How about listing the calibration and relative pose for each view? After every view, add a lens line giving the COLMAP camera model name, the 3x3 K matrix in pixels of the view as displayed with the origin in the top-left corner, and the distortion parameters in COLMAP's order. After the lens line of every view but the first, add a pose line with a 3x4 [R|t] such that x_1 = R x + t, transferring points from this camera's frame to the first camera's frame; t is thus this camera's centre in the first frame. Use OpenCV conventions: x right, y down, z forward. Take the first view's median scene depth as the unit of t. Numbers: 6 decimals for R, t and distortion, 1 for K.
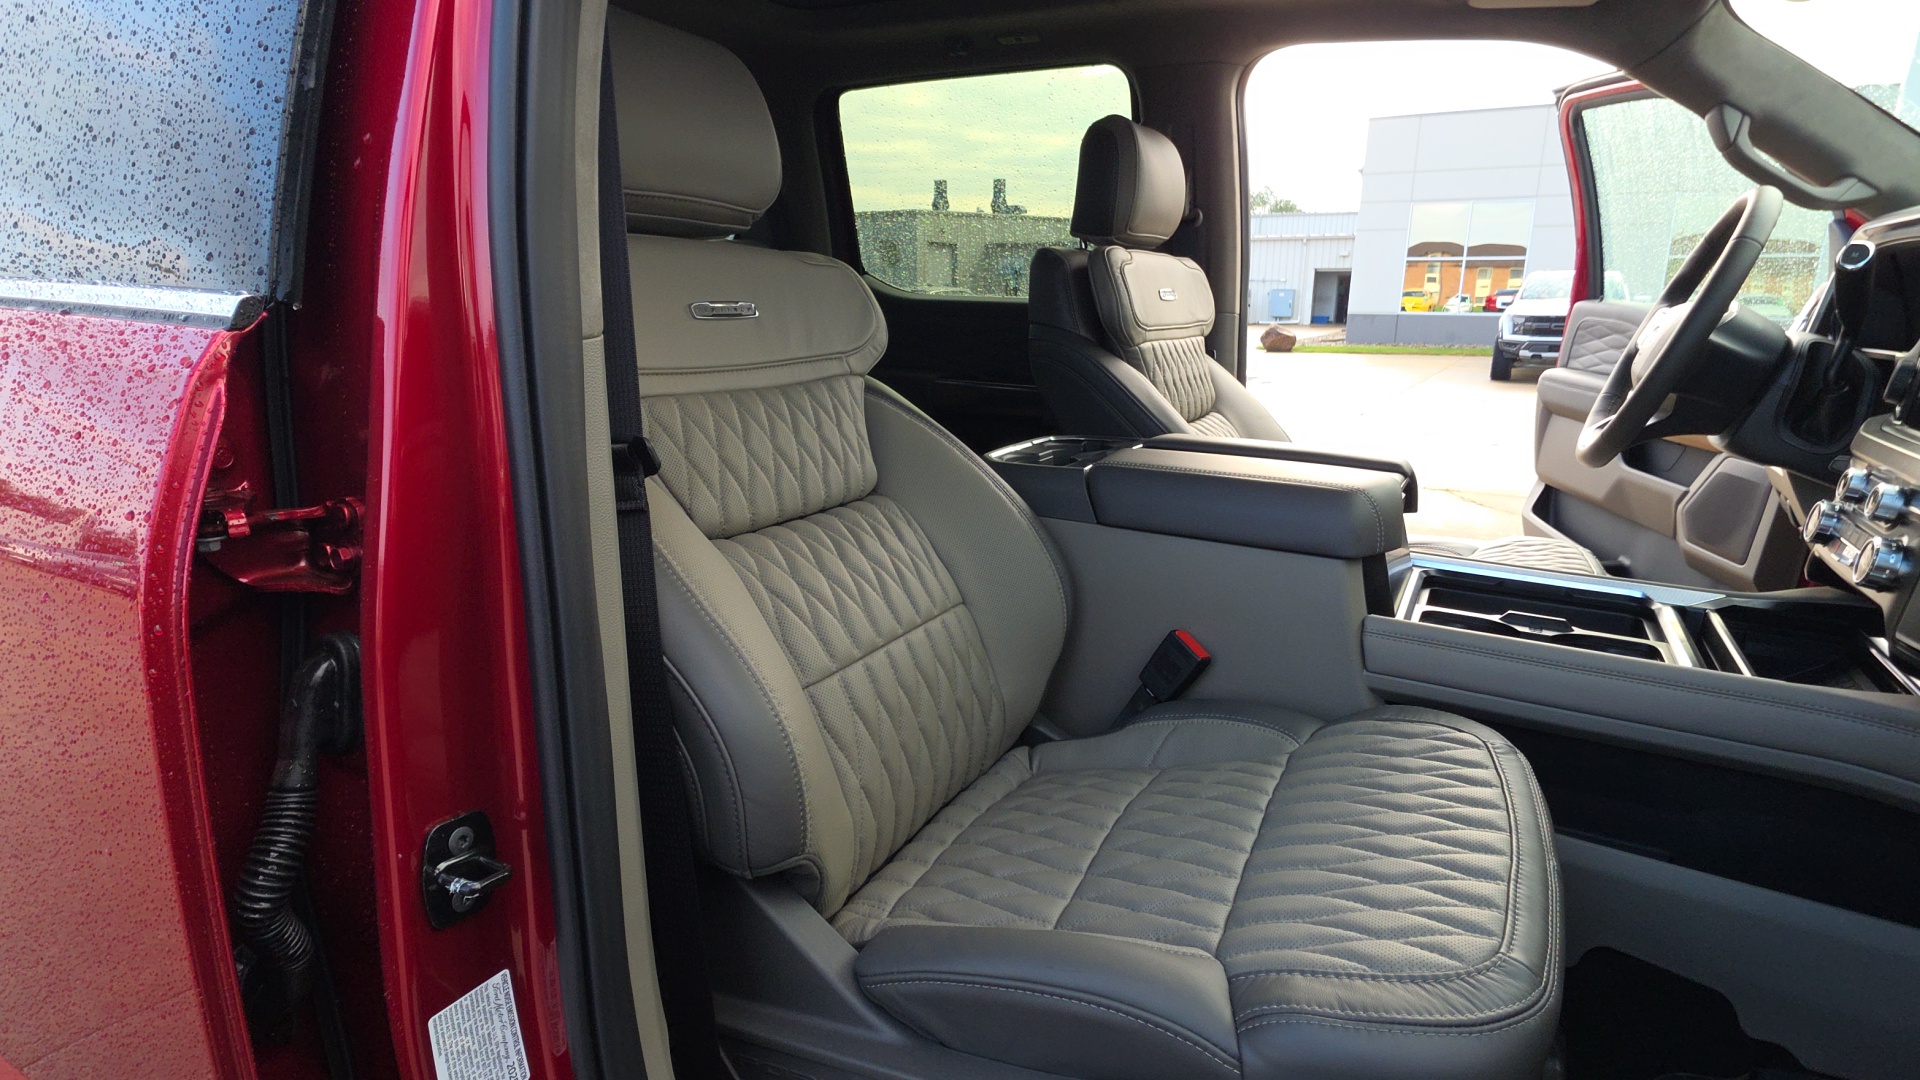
lens RADIAL K [[993.1, 0, 958.4], [0, 993.1, 534.8], [0, 0, 1]] dist [0.015745, -0.009456]
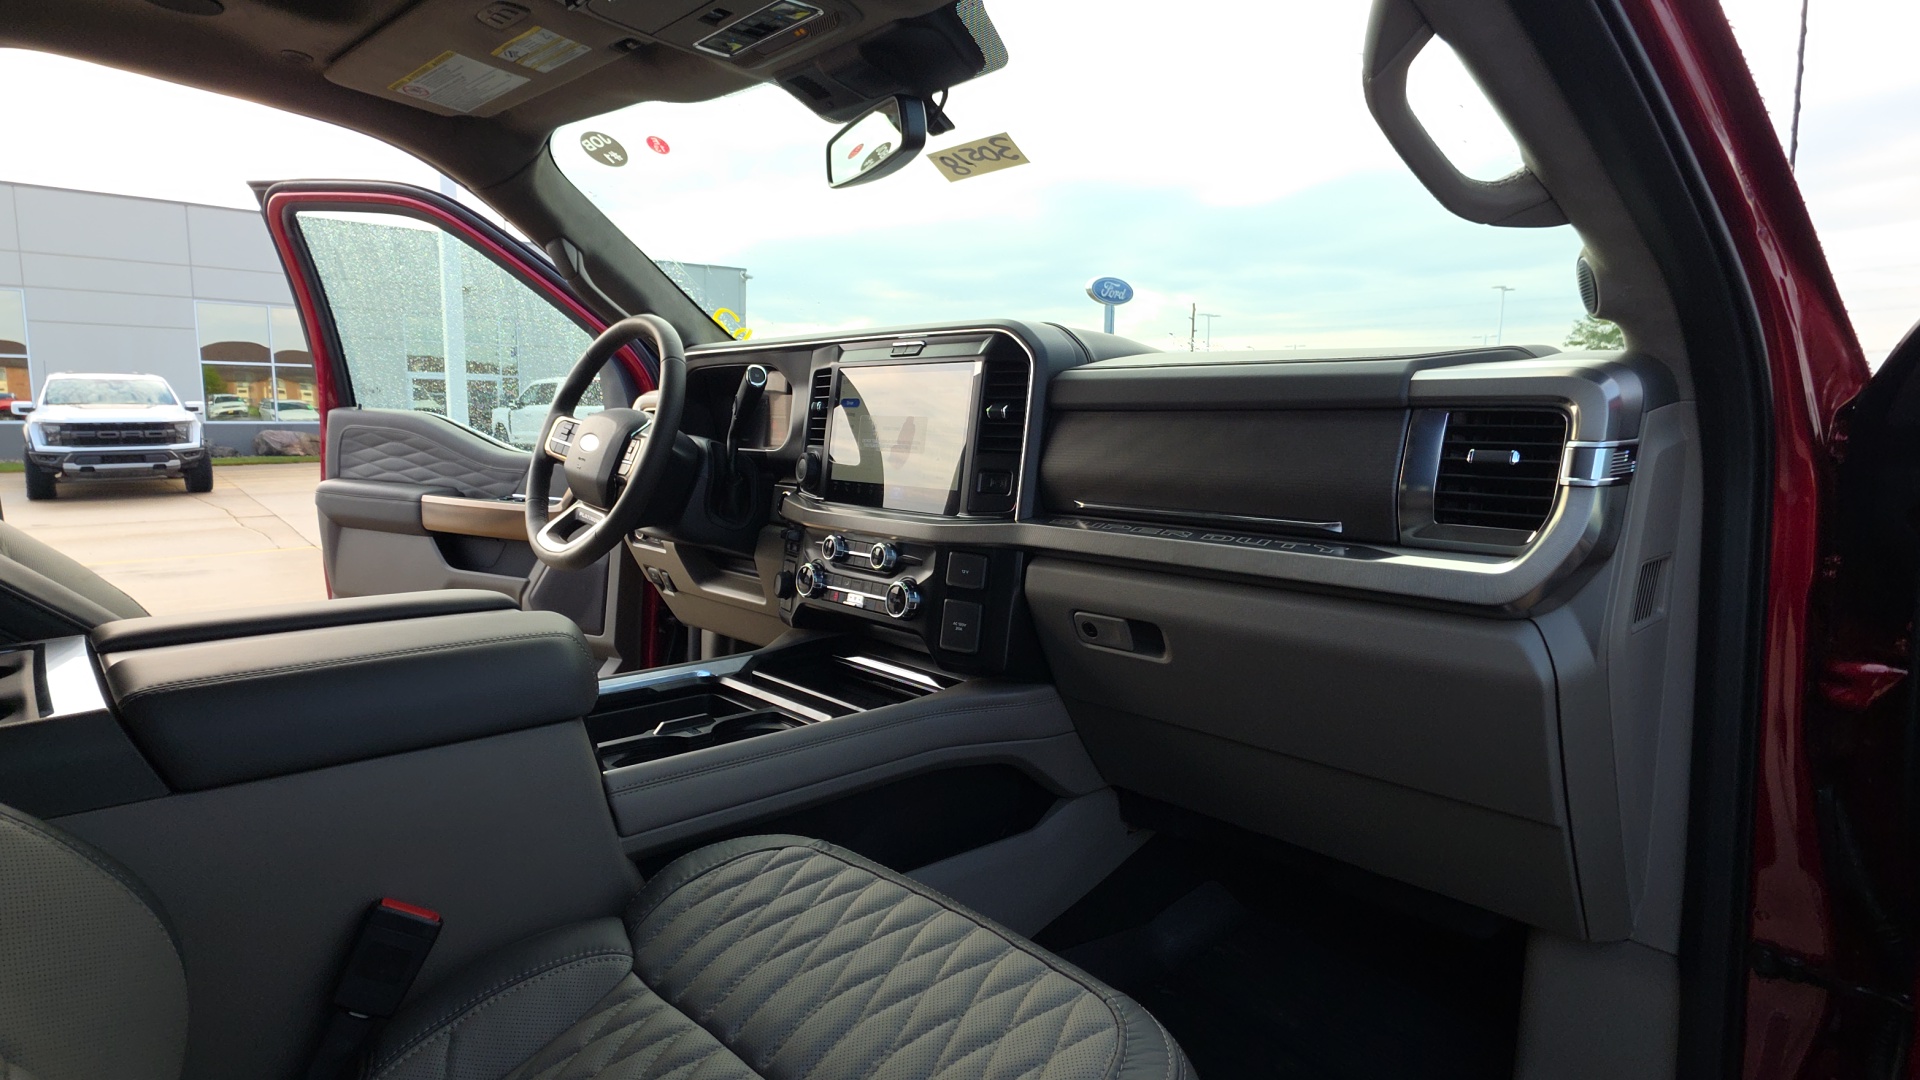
lens RADIAL K [[988.2, 0, 955.9], [0, 988.2, 534.4], [0, 0, 1]] dist [0.017088, -0.009087]
pose [[0.299555, -0.121400, 0.946324, -0.114502], [0.217258, 0.974493, 0.056241, -0.041984], [-0.929013, 0.188749, 0.318290, 0.172028]]
